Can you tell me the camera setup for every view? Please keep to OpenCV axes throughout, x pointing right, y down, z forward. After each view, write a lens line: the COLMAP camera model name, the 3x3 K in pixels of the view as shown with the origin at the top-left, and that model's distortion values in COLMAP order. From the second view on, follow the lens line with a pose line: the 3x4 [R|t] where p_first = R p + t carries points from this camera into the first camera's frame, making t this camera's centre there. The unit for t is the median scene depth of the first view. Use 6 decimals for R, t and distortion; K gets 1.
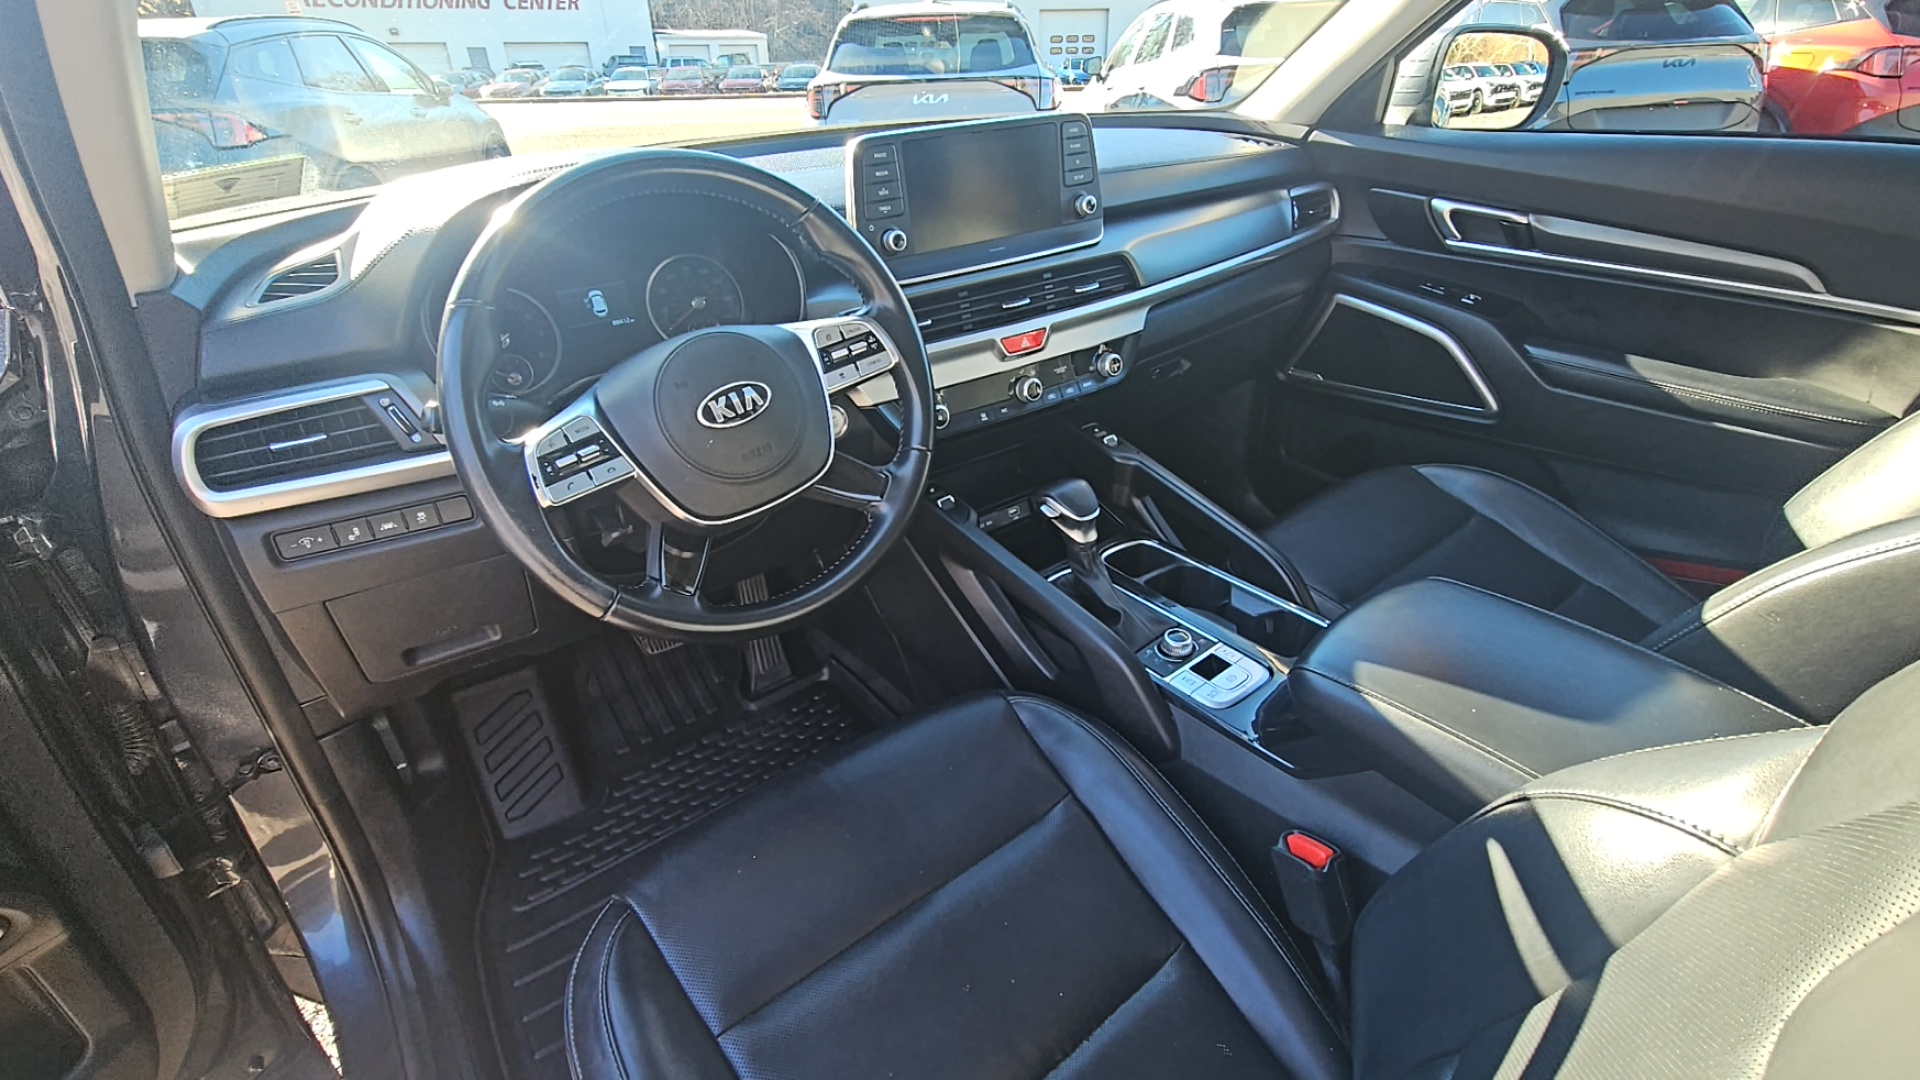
lens RADIAL K [[862.5, 0, 963.4], [0, 862.5, 543.2], [0, 0, 1]] dist [0.011469, -0.009424]
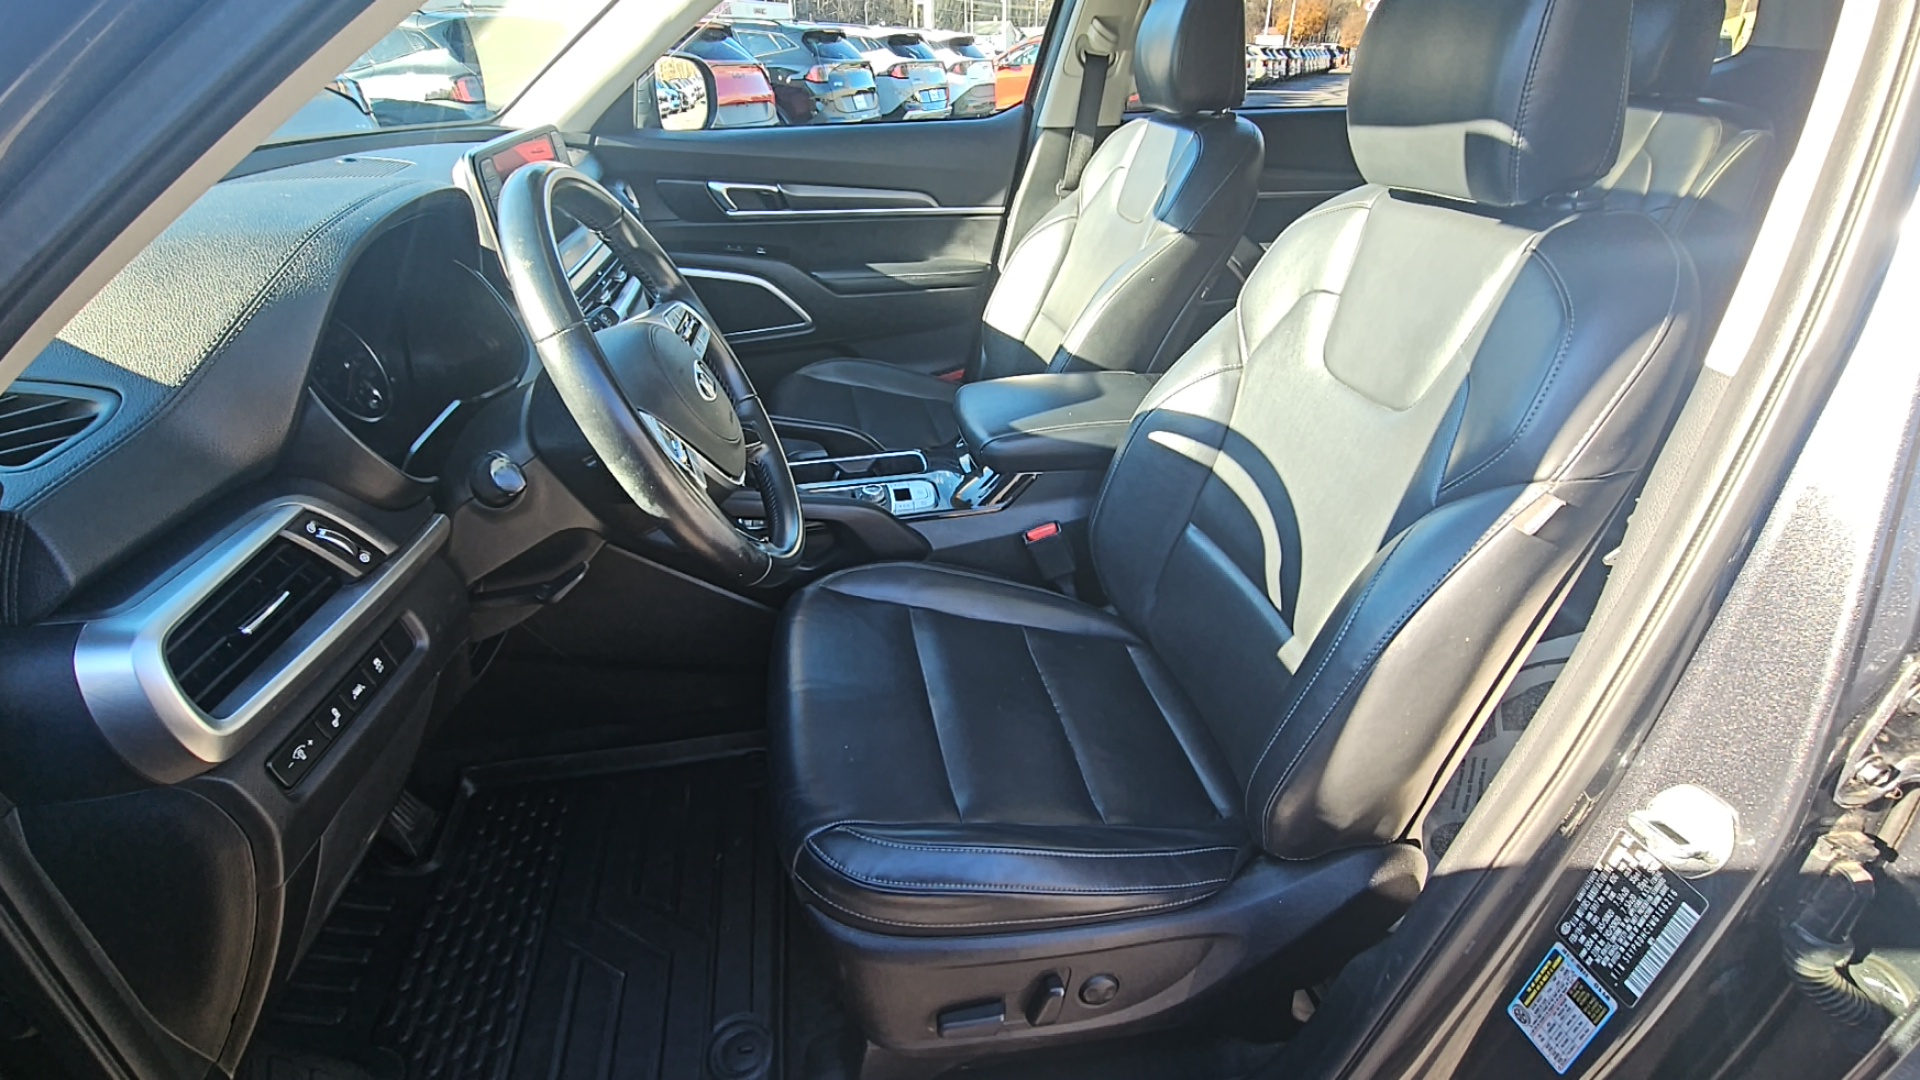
lens RADIAL K [[862.5, 0, 965.1], [0, 862.5, 537.2], [0, 0, 1]] dist [0.011469, -0.009424]
pose [[0.453194, -0.416602, 0.788073, -0.639392], [0.431305, 0.876178, 0.215148, -0.045947], [-0.780123, 0.242396, 0.576761, 0.077059]]
